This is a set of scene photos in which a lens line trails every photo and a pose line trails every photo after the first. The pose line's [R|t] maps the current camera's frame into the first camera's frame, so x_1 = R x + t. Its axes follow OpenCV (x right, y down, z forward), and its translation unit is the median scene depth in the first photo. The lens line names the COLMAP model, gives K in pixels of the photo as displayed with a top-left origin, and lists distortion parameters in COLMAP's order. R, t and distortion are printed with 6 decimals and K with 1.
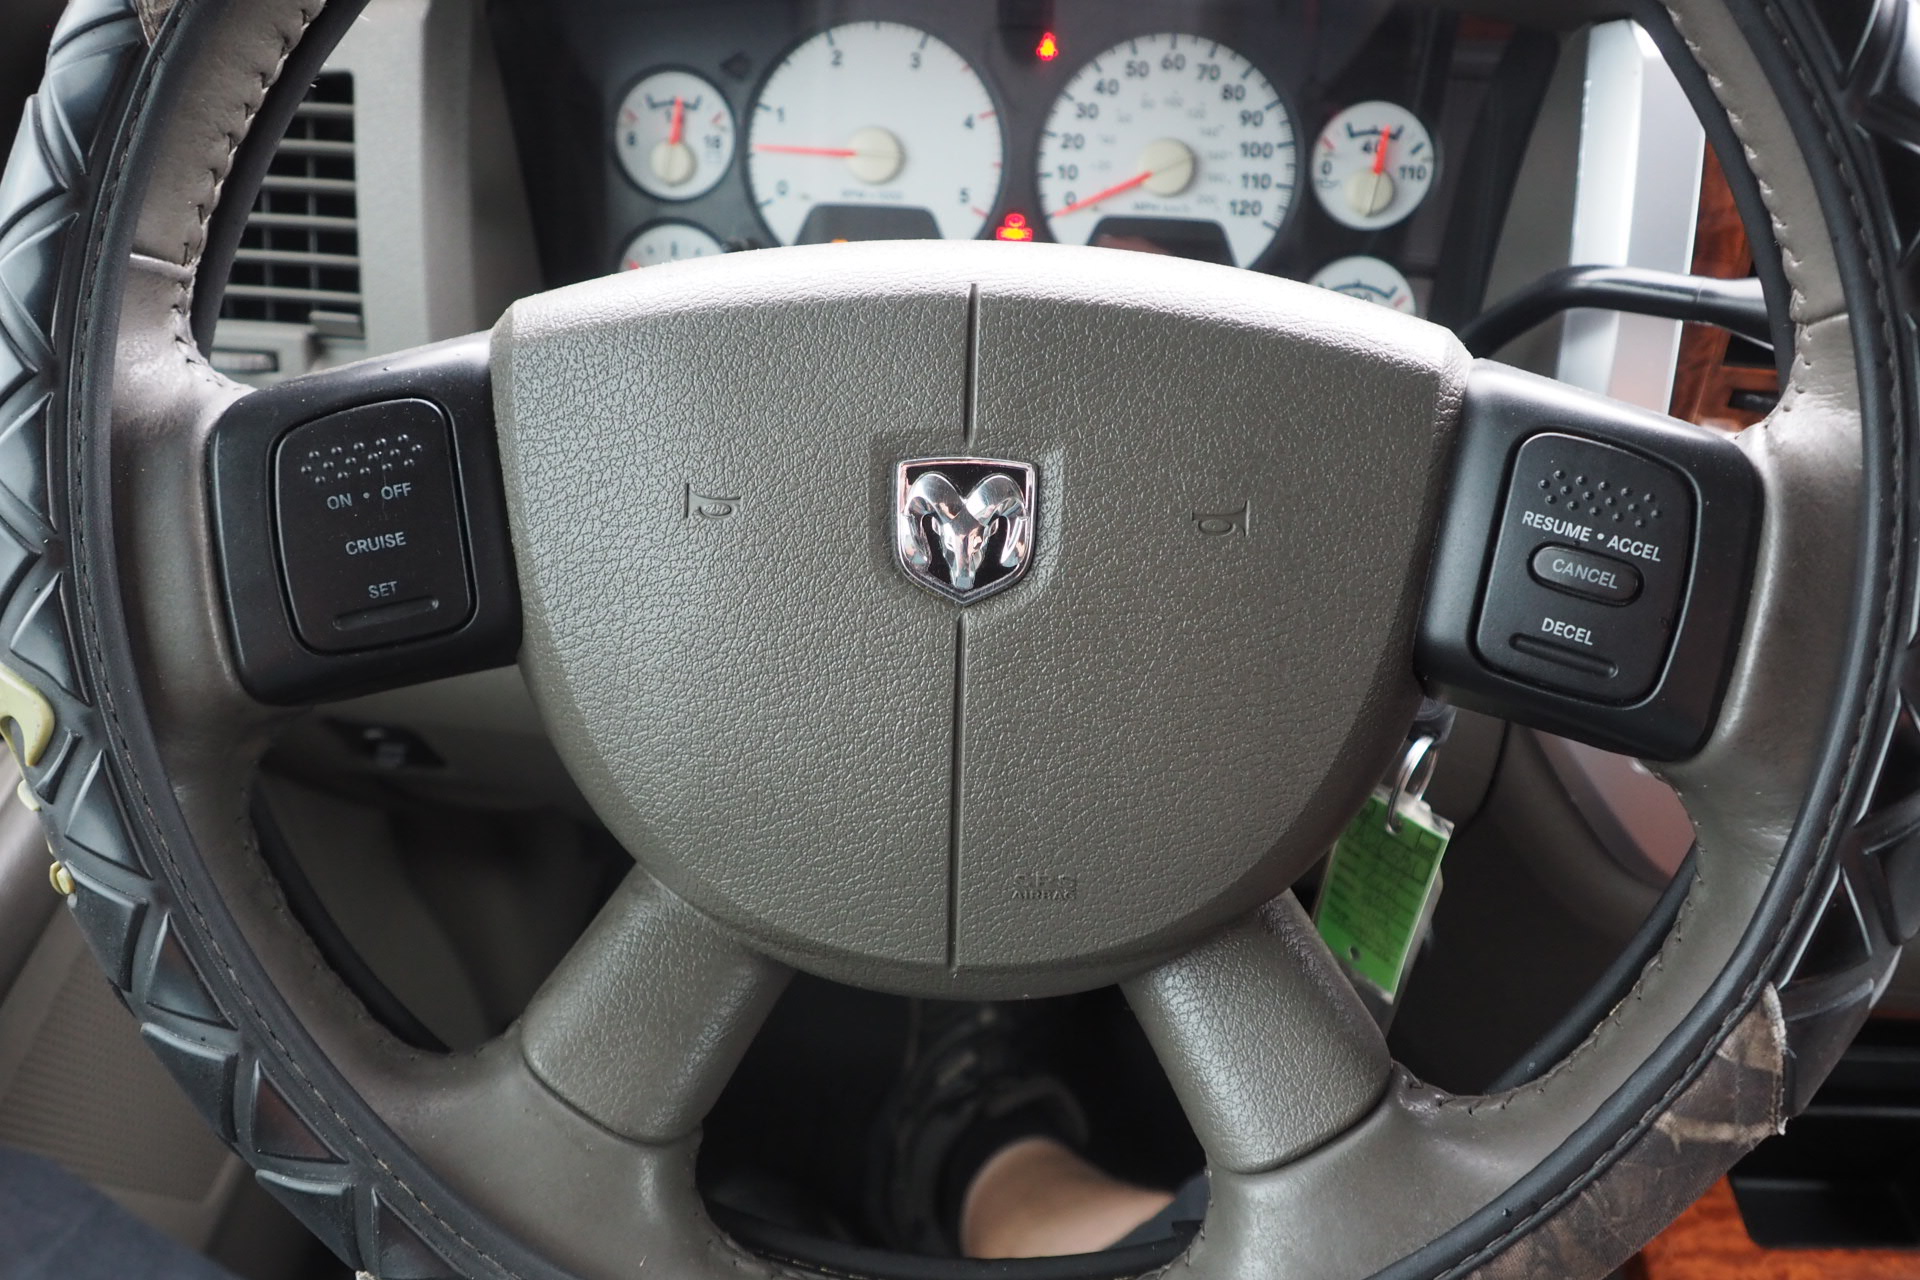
lens RADIAL K [[1355.7, 0, 970.1], [0, 1355.7, 635.4], [0, 0, 1]] dist [-0.029644, 0.001890]
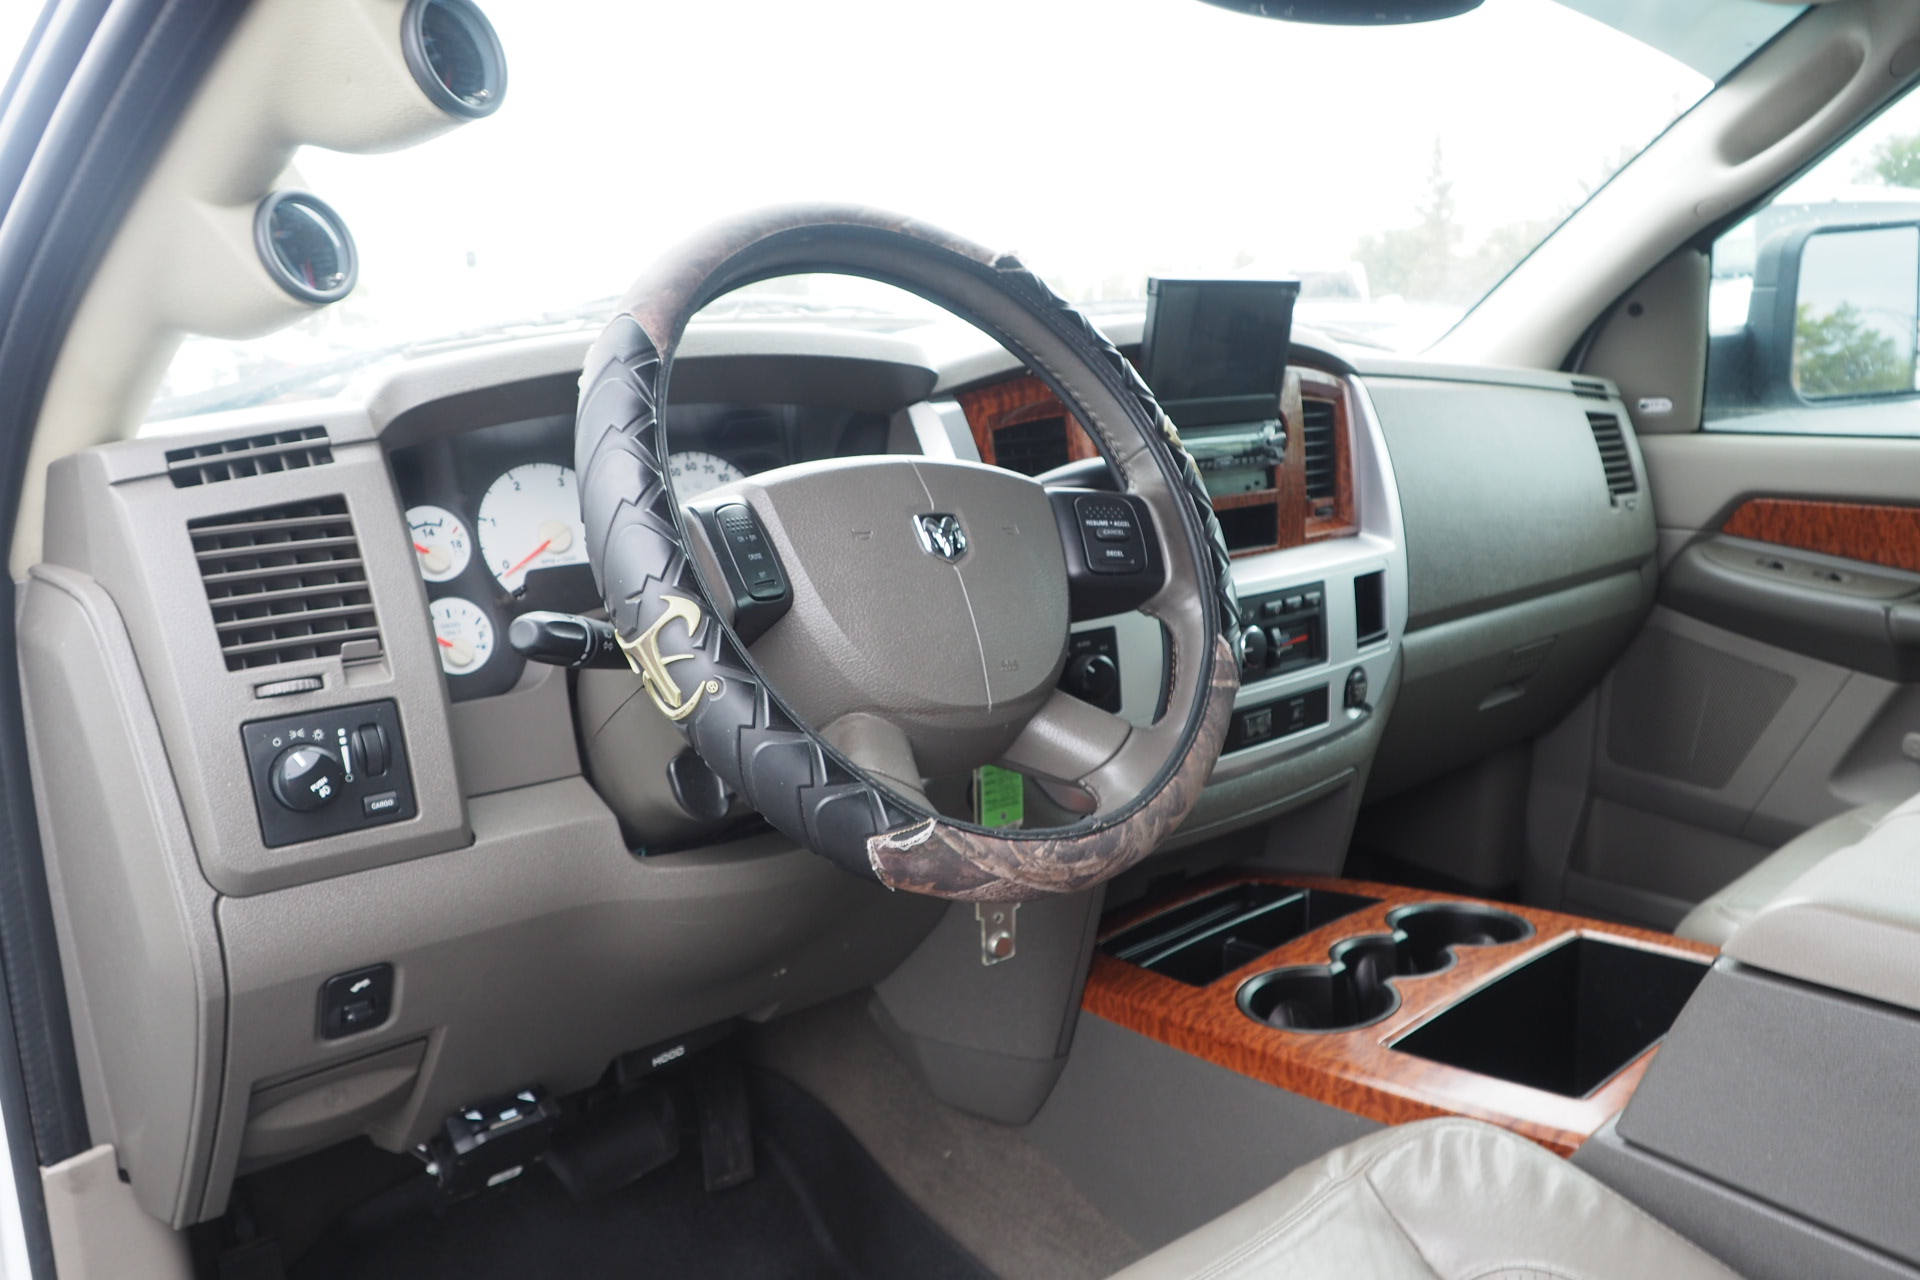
lens RADIAL K [[1552.9, 0, 942.1], [0, 1552.9, 679.6], [0, 0, 1]] dist [-0.031805, 0.008125]
pose [[0.697691, -0.190781, 0.690529, -1.074170], [0.451100, 0.865797, -0.216573, 0.407272], [-0.556540, 0.462599, 0.690120, -0.461970]]
